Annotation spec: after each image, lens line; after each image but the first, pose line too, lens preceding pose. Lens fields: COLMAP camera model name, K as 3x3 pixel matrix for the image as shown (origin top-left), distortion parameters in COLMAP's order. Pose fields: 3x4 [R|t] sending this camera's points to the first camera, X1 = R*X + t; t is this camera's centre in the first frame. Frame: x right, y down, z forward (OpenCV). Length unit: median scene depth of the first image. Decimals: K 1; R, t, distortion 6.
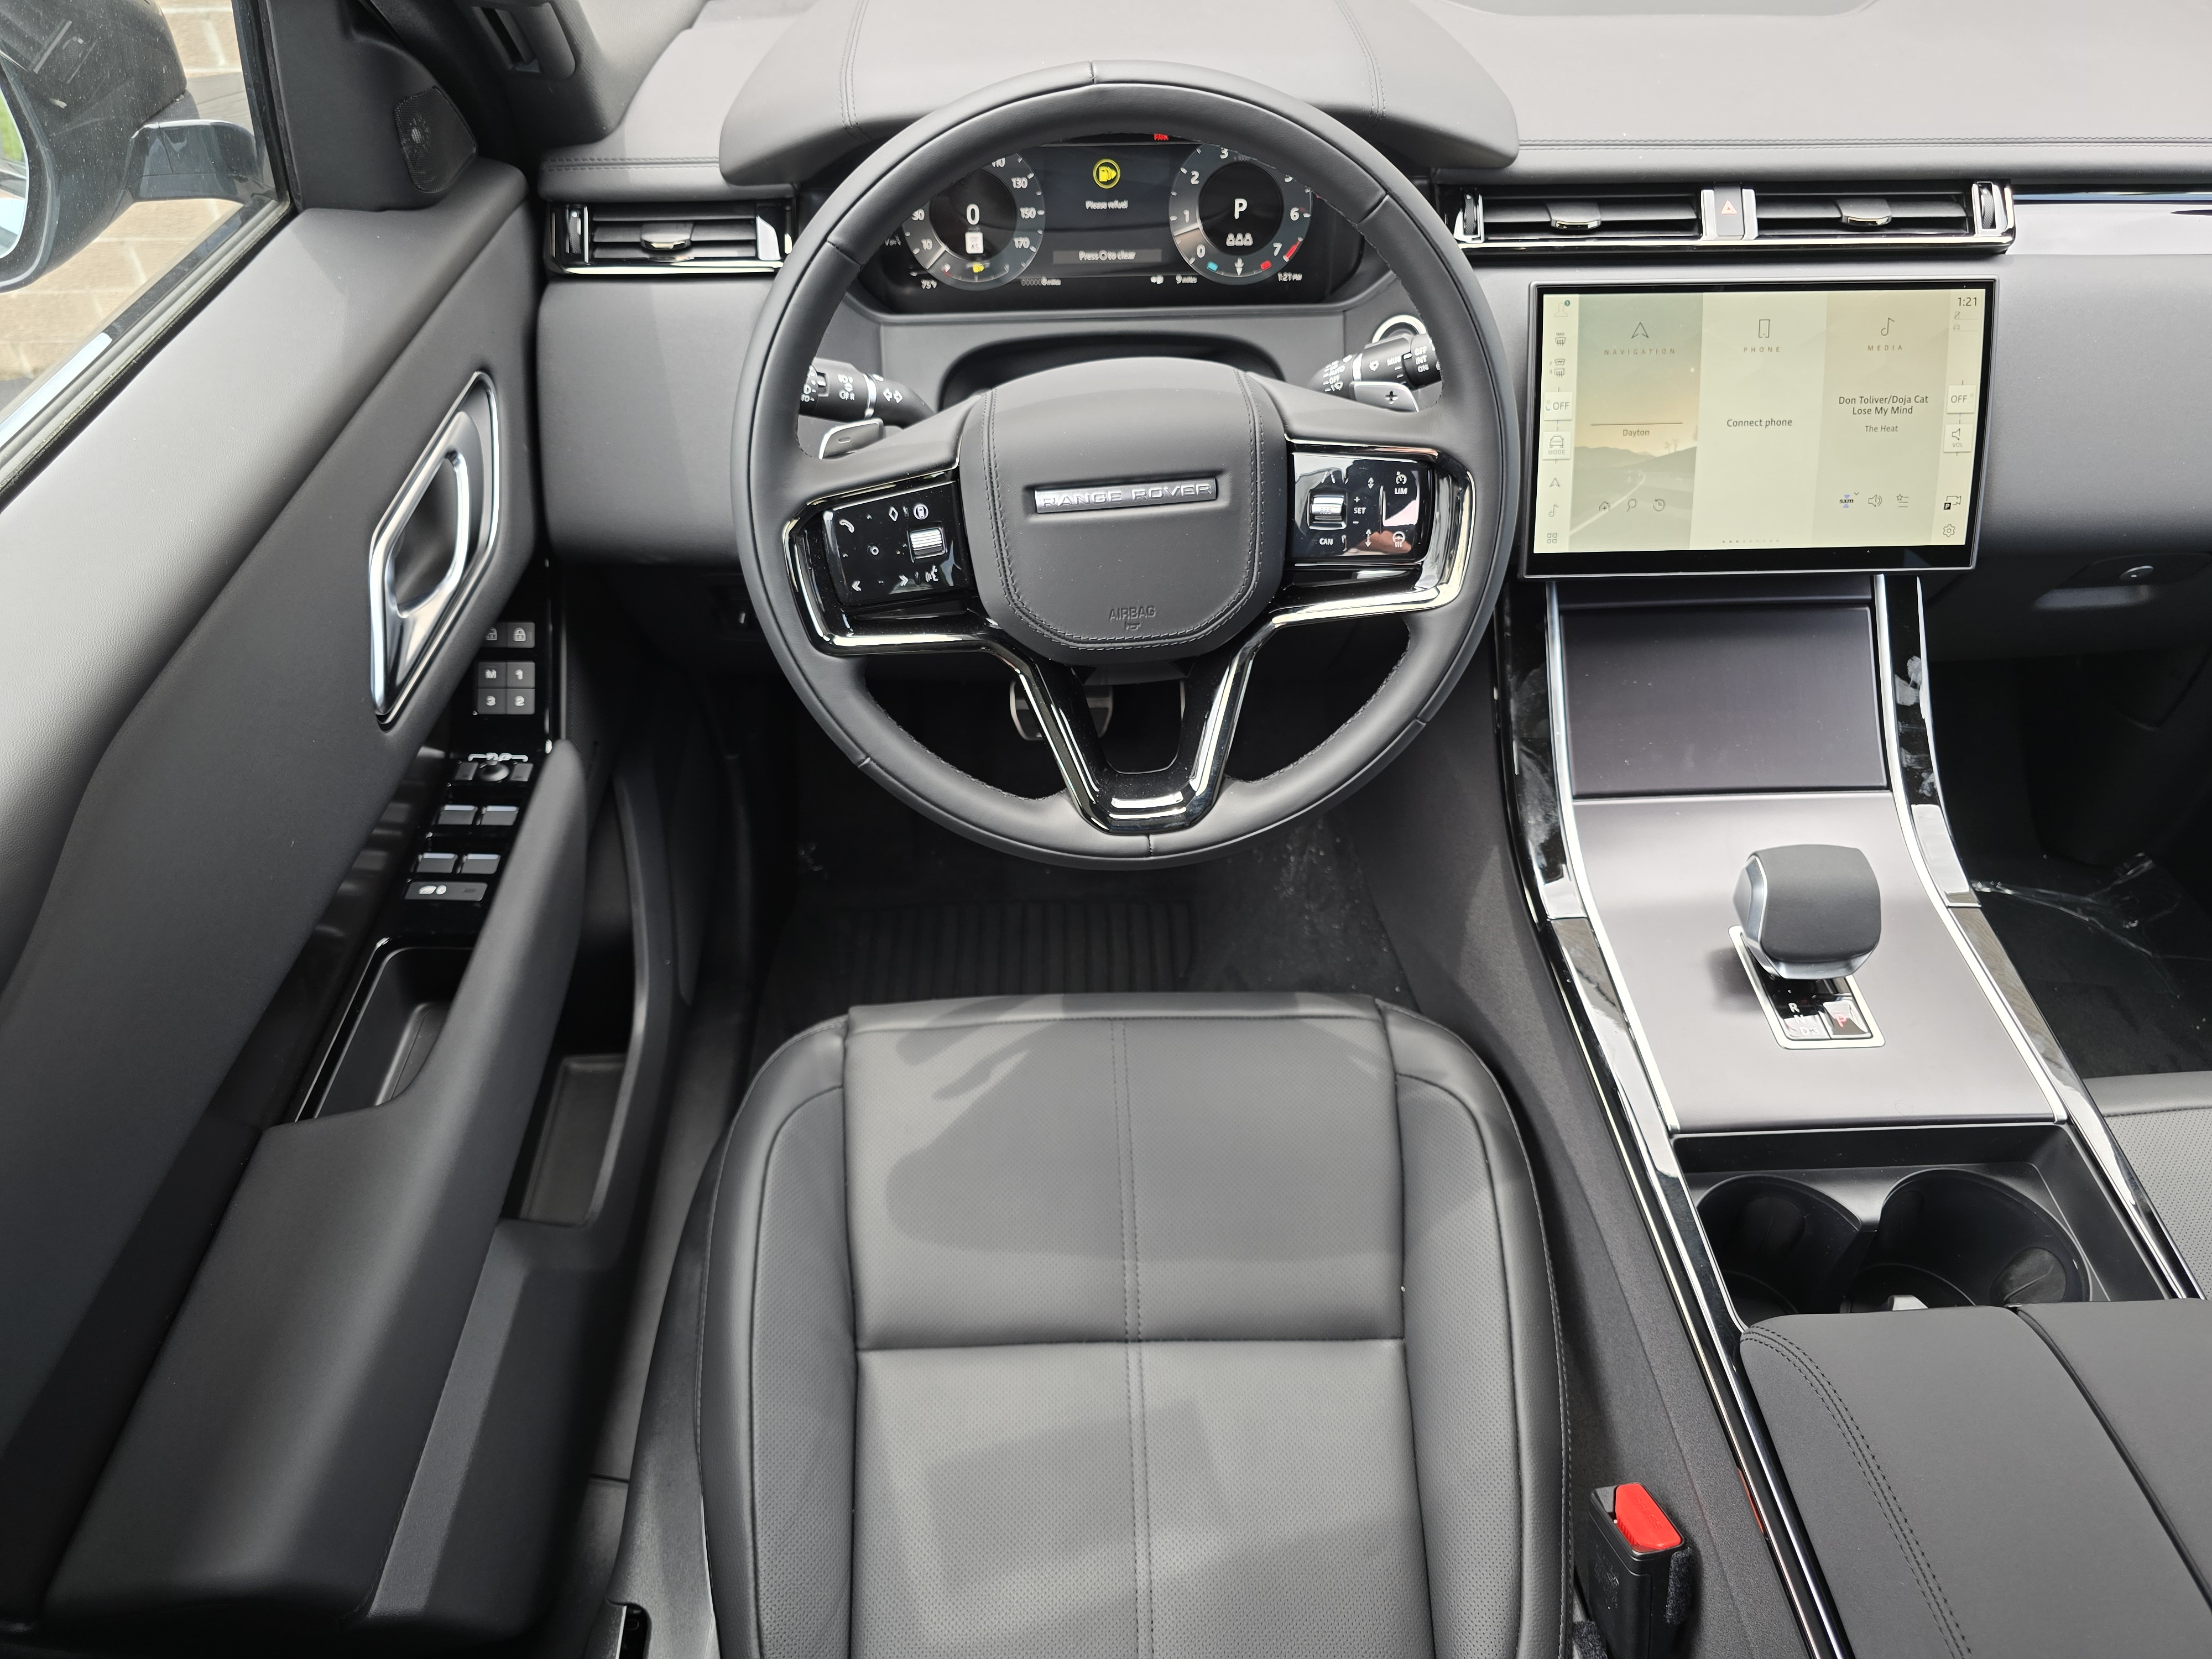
lens RADIAL K [[1524.7, 0, 1104.6], [0, 1524.7, 843.2], [0, 0, 1]] dist [0.031593, -0.042240]
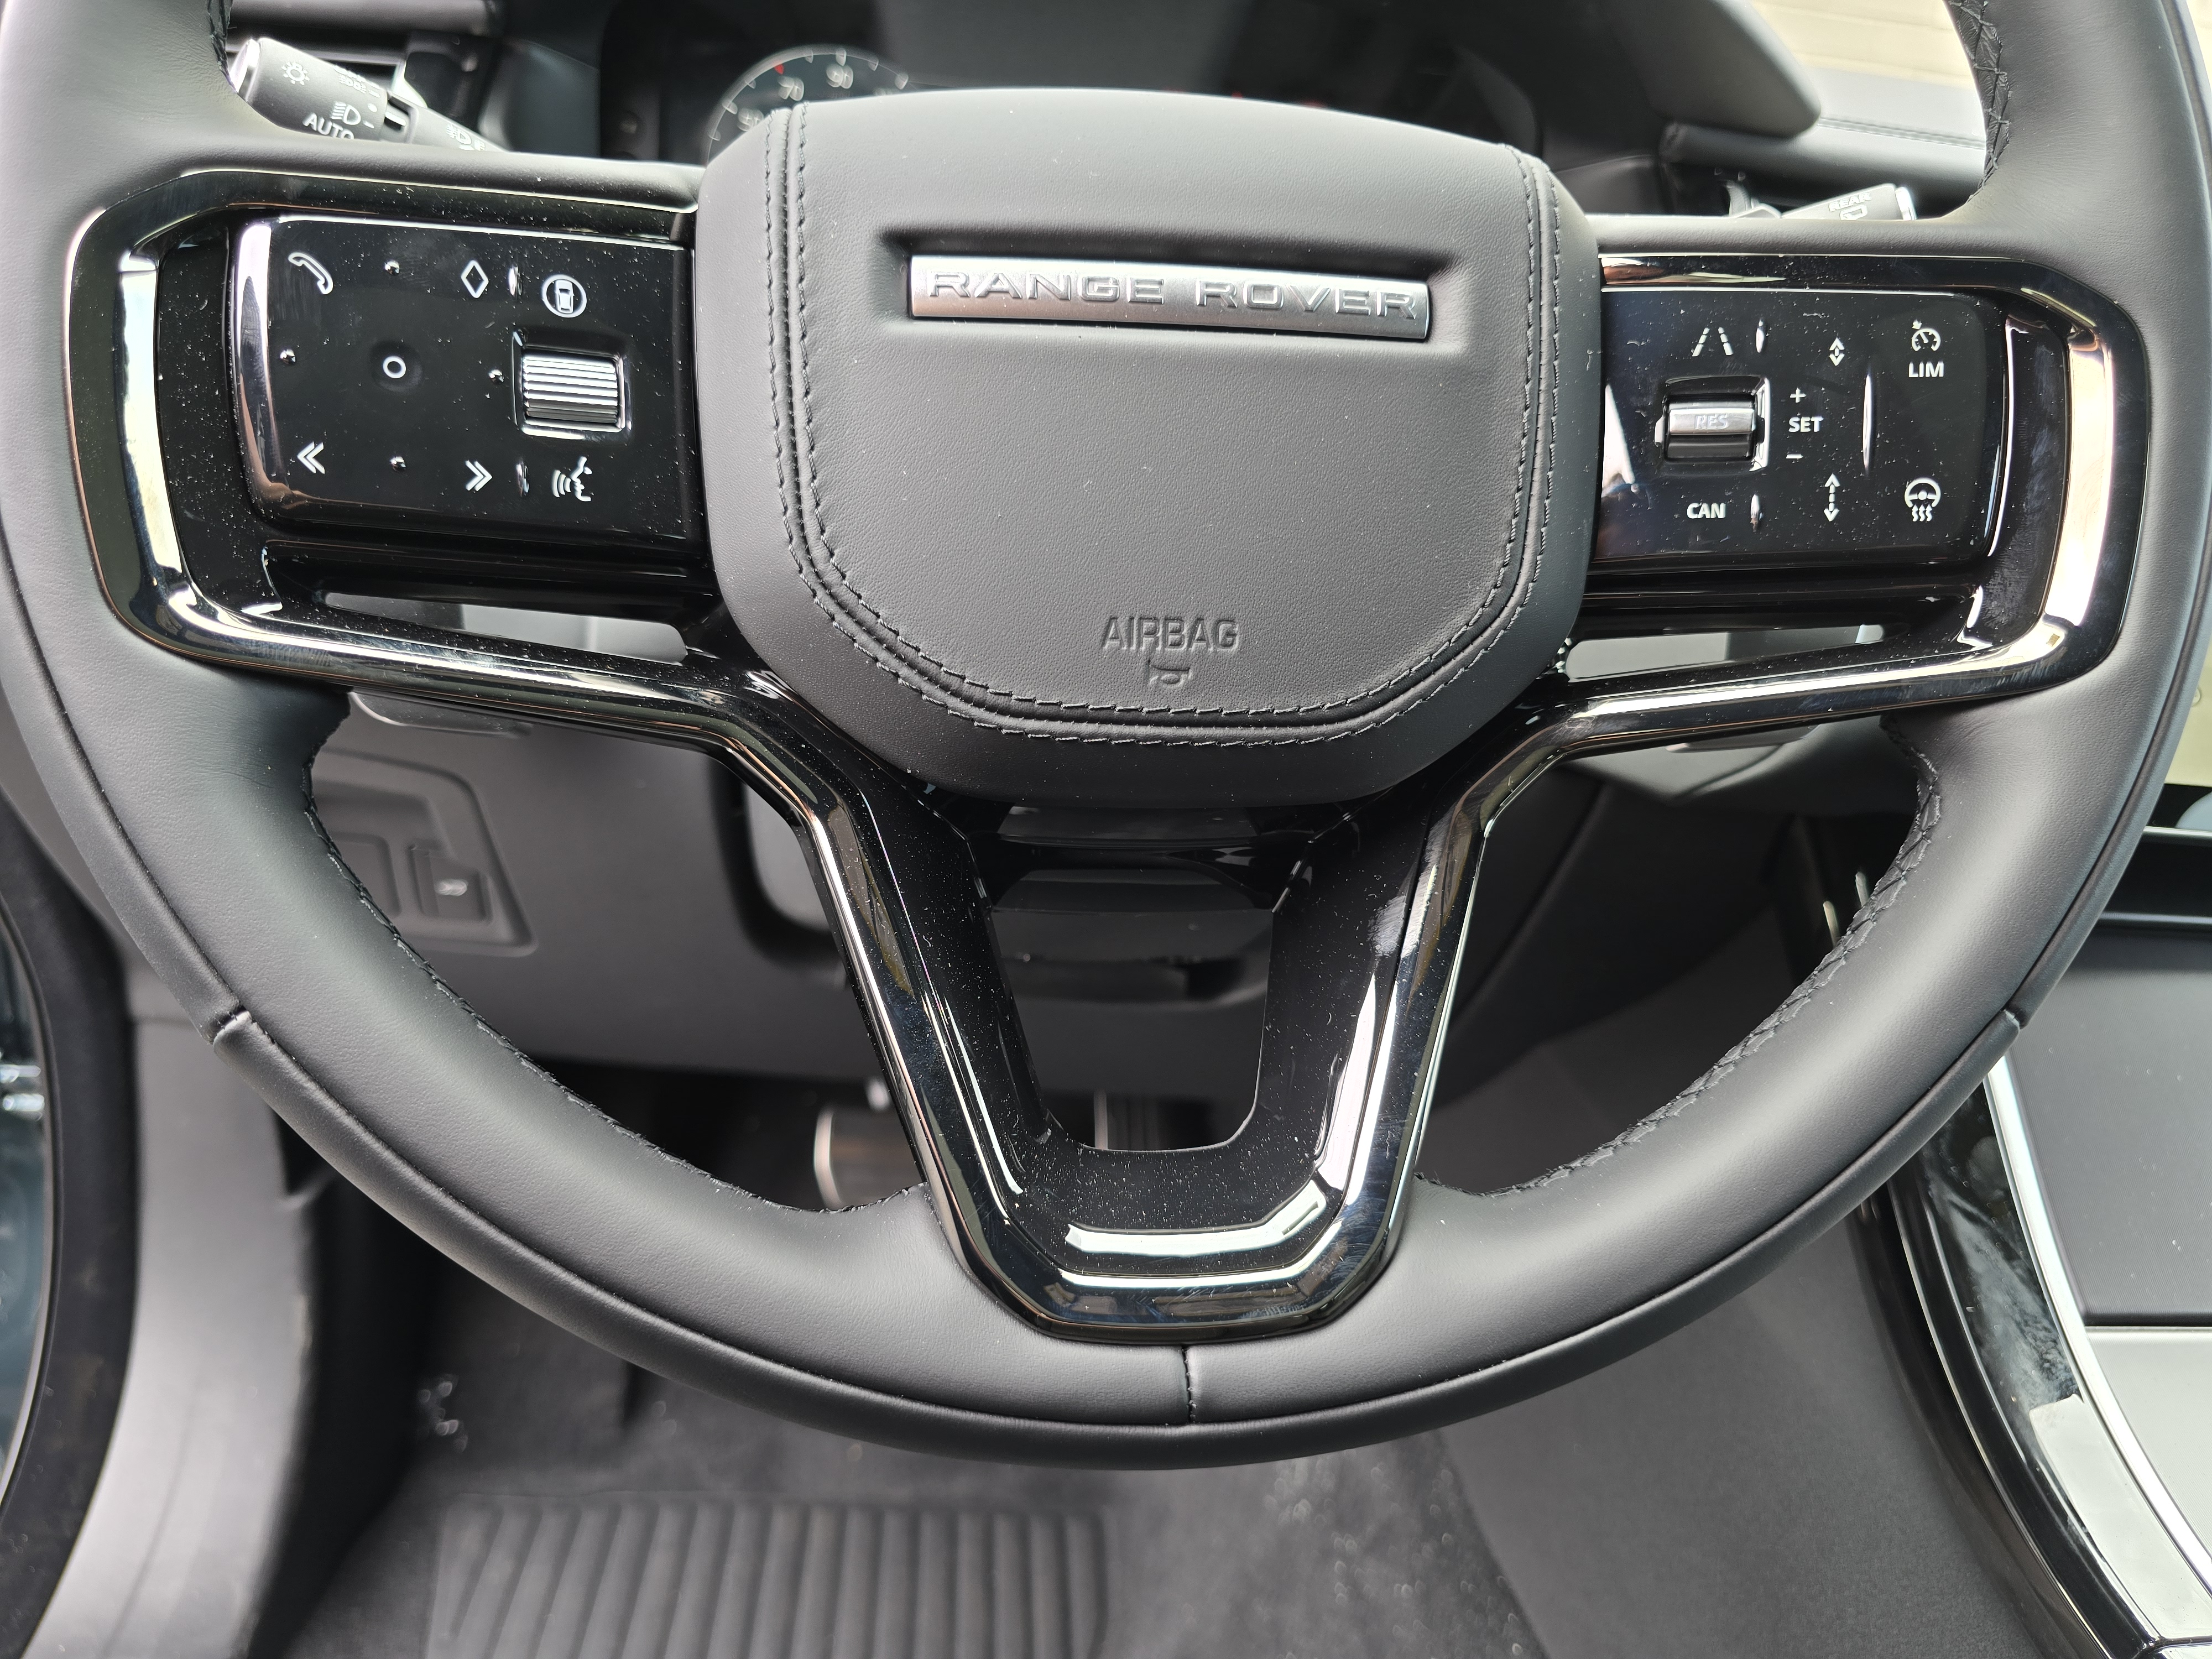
lens RADIAL K [[1524.7, 0, 1113.3], [0, 1524.7, 815.8], [0, 0, 1]] dist [0.031593, -0.042240]
pose [[0.993021, 0.078468, 0.088043, -0.017253], [-0.040991, 0.929632, -0.366201, 0.007136], [-0.110583, 0.360037, 0.926361, 0.589974]]
